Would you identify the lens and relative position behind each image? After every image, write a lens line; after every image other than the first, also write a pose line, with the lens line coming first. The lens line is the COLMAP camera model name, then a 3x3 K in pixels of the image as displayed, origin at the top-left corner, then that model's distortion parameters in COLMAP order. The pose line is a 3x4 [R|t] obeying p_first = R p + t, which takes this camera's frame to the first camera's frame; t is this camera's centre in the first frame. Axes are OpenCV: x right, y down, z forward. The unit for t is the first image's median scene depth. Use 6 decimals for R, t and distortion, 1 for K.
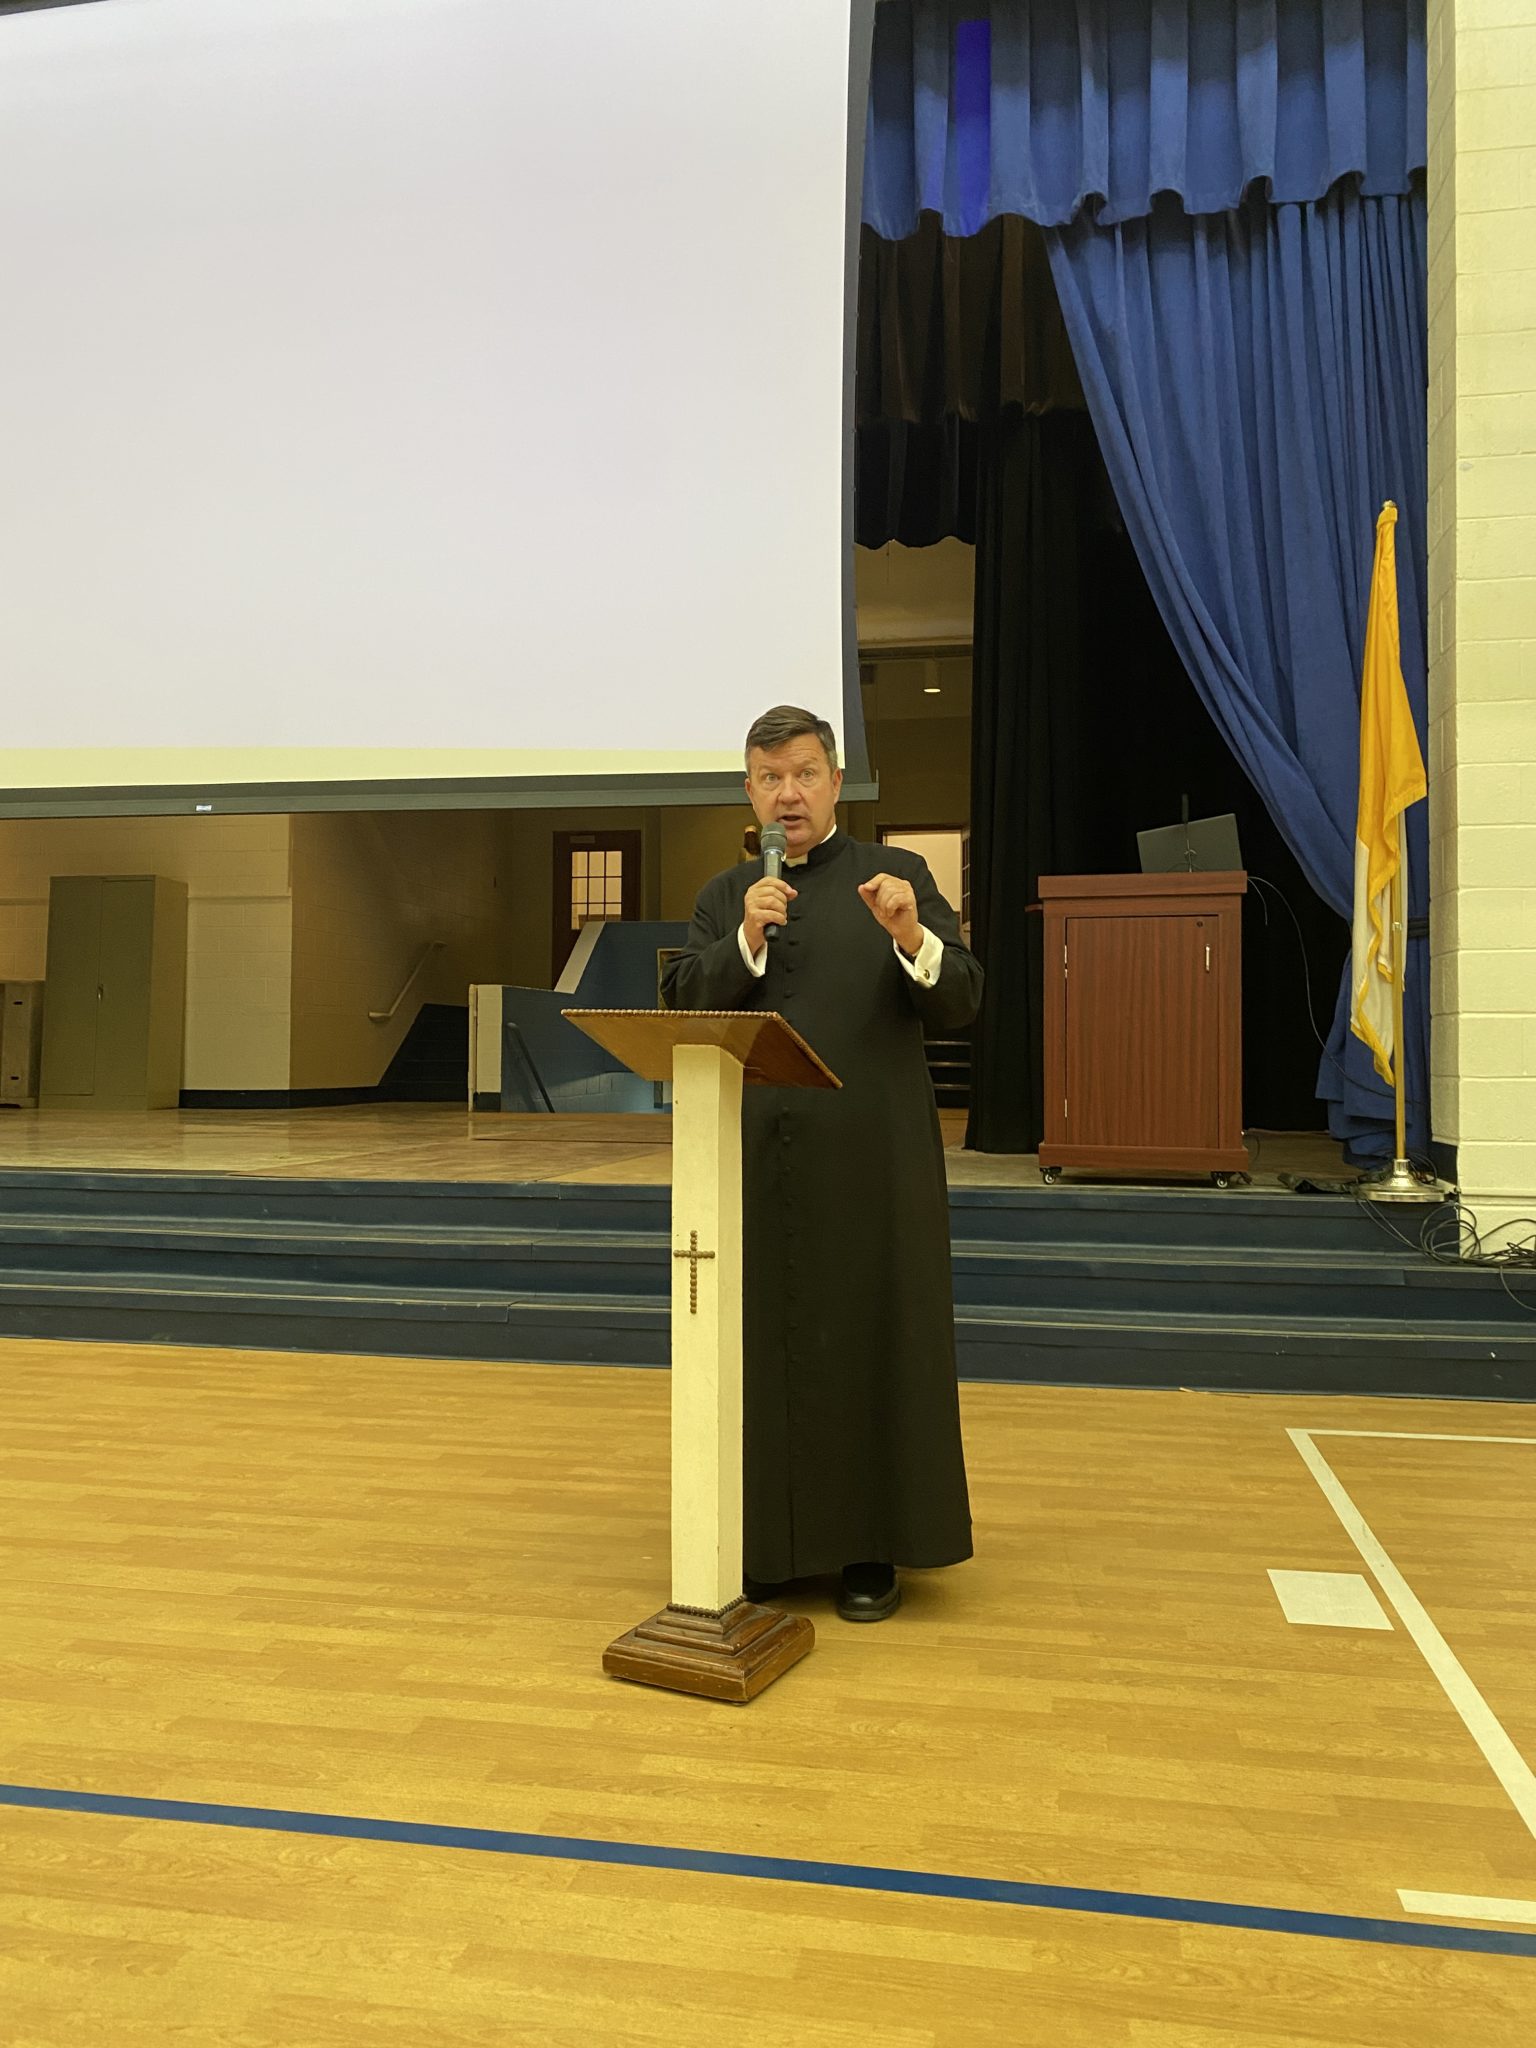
lens RADIAL K [[1566.4, 0, 768.0], [0, 1566.4, 1024.0], [0, 0, 1]] dist [0.015821, -0.029405]
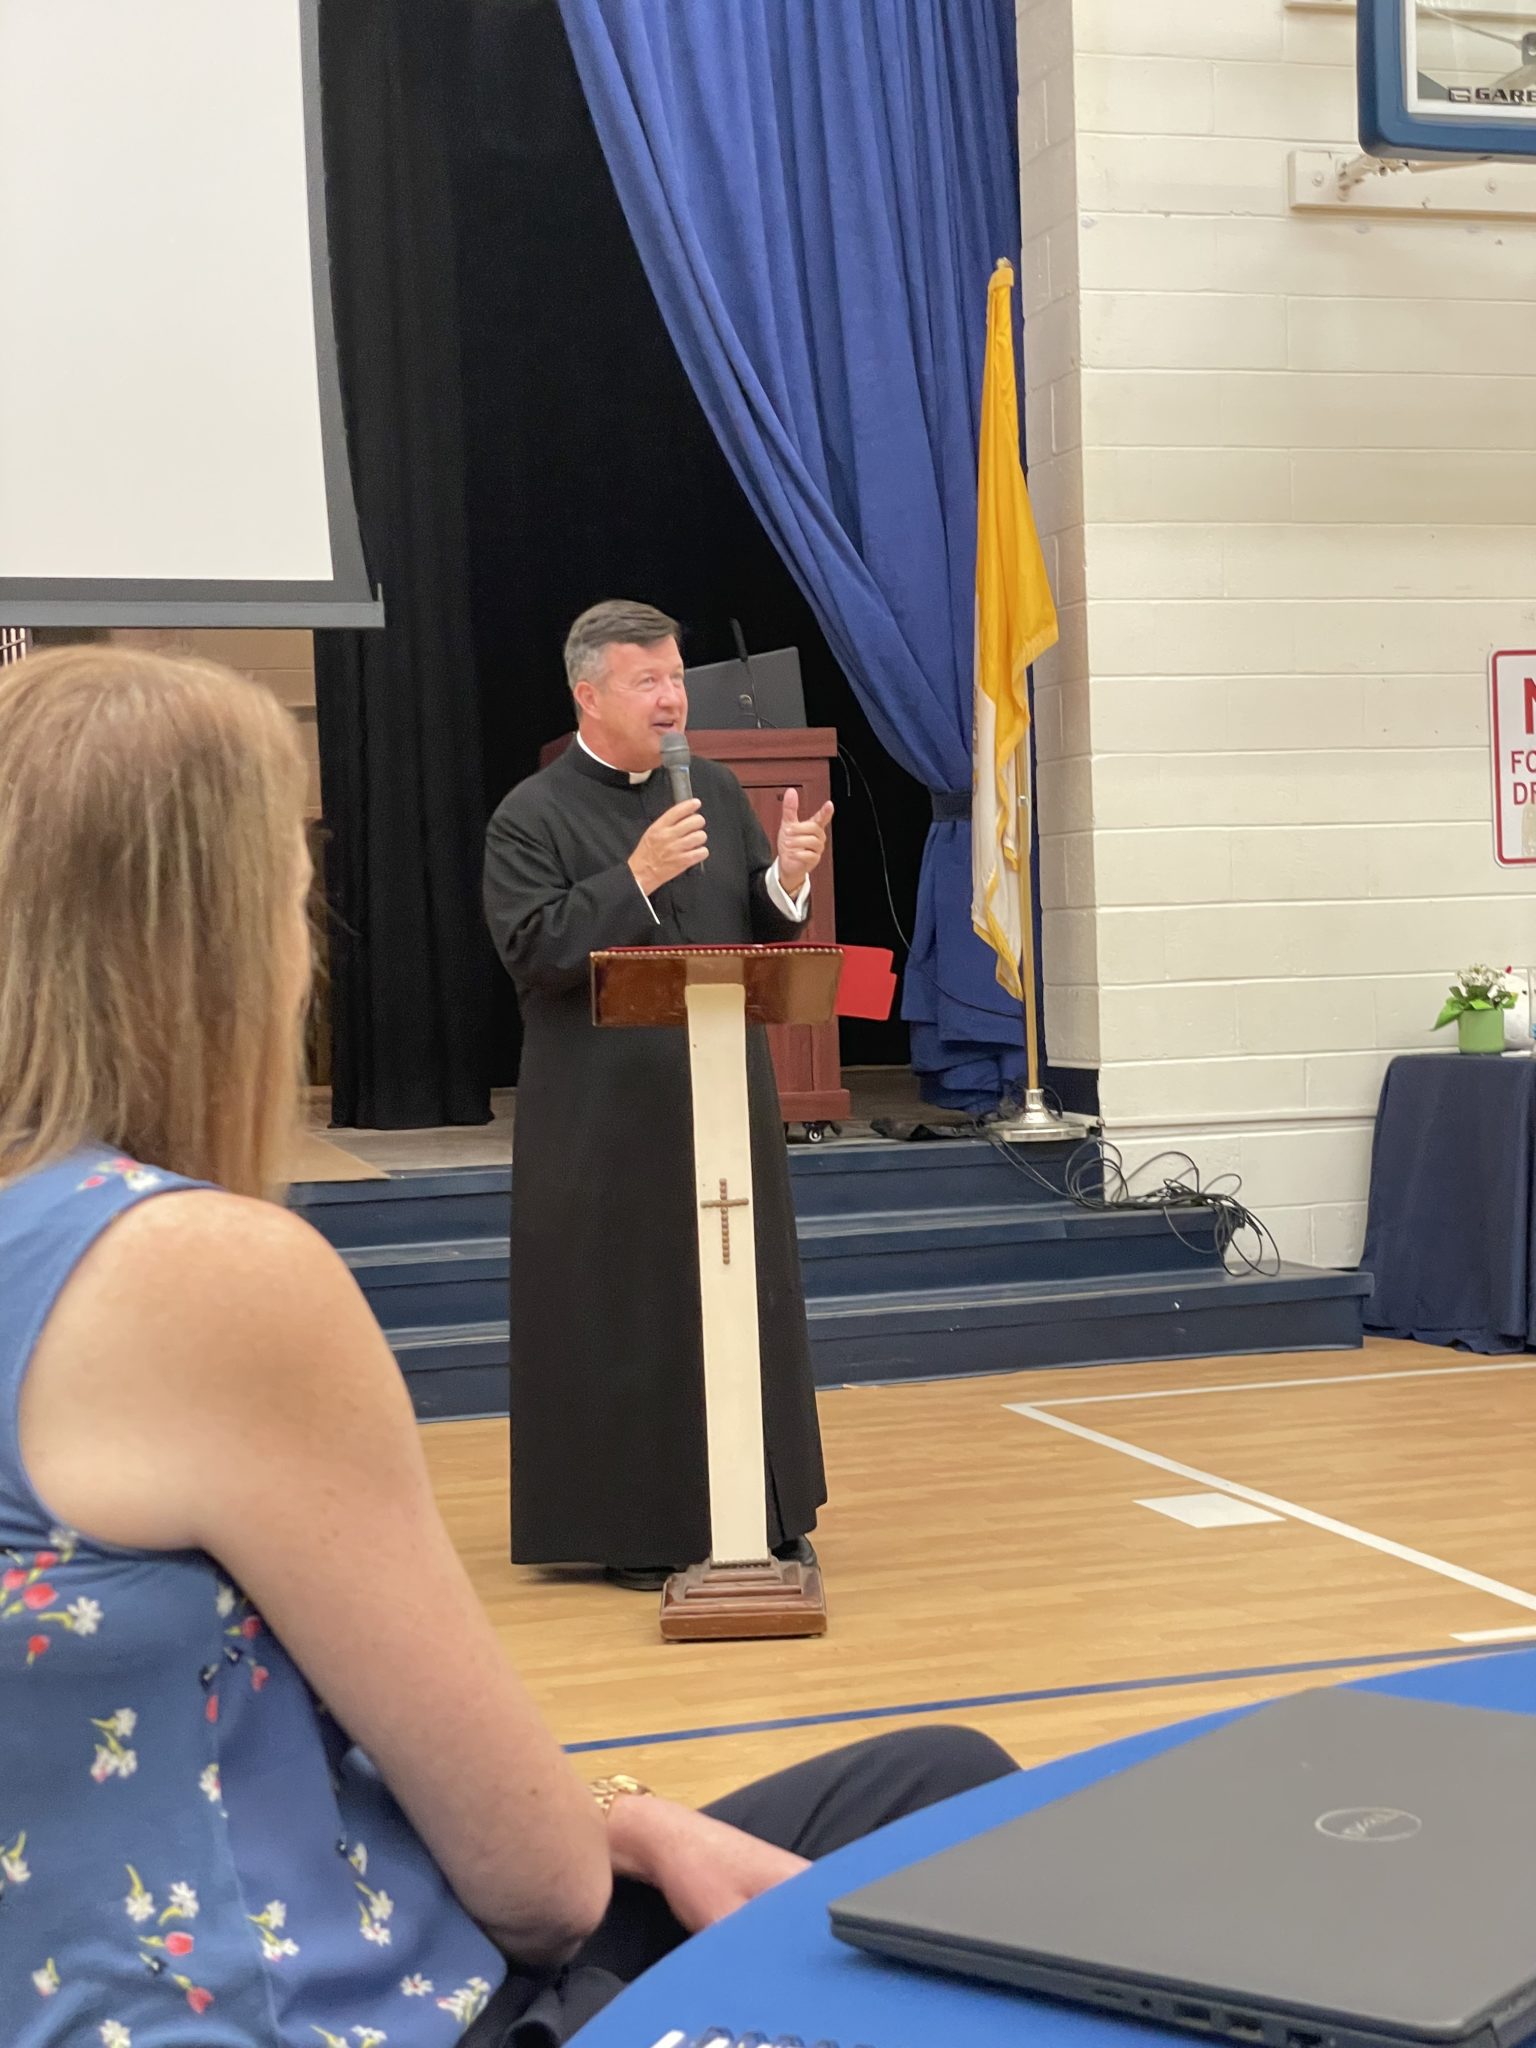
lens RADIAL K [[3102.2, 0, 768.0], [0, 3102.2, 1024.0], [0, 0, 1]] dist [0.179809, -0.016865]
pose [[0.890202, -0.047993, 0.453032, -0.449817], [0.029608, 0.998428, 0.047590, -0.028090], [-0.454604, -0.028952, 0.890223, -0.367702]]
